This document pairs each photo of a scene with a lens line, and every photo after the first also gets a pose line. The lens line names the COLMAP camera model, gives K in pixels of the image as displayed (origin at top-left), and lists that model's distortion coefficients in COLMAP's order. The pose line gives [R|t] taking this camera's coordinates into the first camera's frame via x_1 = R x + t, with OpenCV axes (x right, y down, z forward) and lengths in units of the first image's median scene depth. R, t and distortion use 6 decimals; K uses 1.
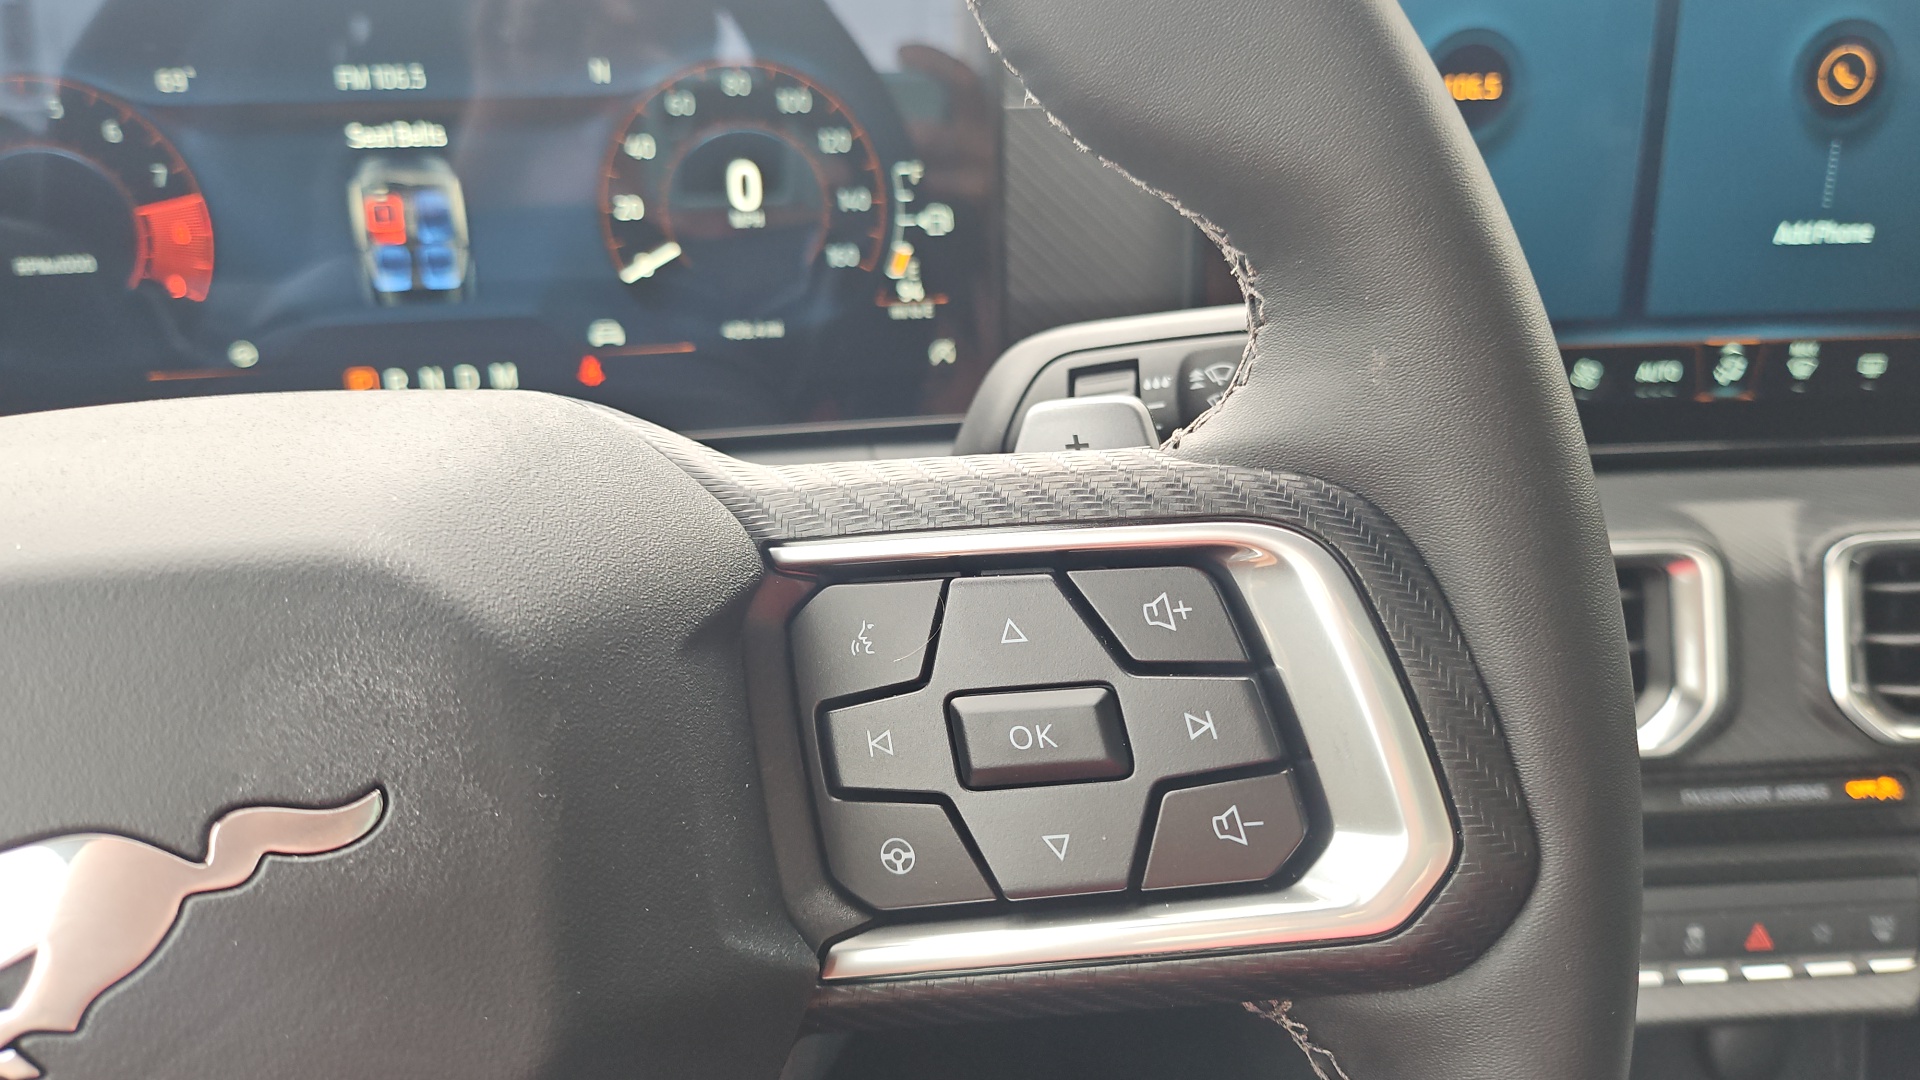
lens RADIAL K [[1381.7, 0, 939.0], [0, 1381.7, 537.2], [0, 0, 1]] dist [0.060124, -0.081168]
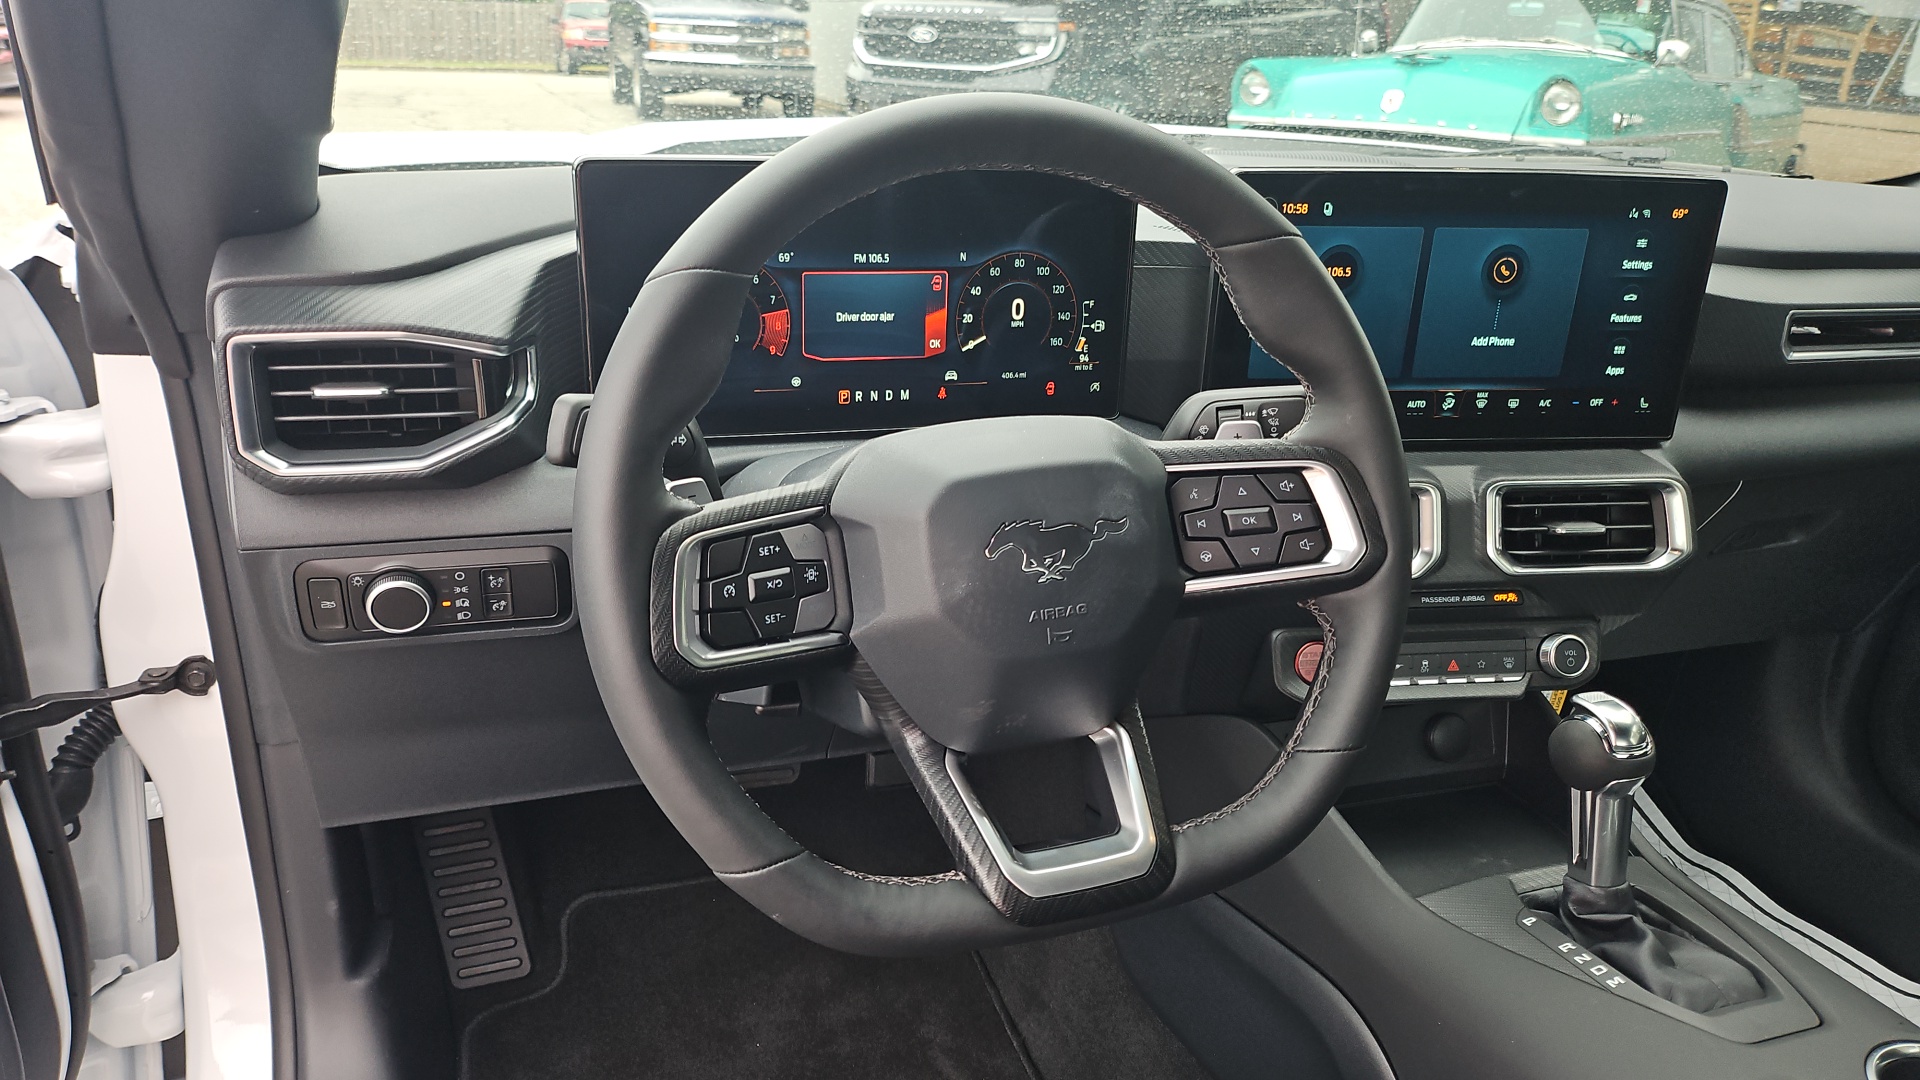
lens RADIAL K [[1381.7, 0, 881.3], [0, 1381.7, 553.6], [0, 0, 1]] dist [0.060124, -0.081168]
pose [[0.992909, 0.014206, 0.118023, -0.598198], [-0.018029, 0.999344, 0.031393, 0.062942], [-0.117499, -0.033298, 0.992515, -1.121401]]
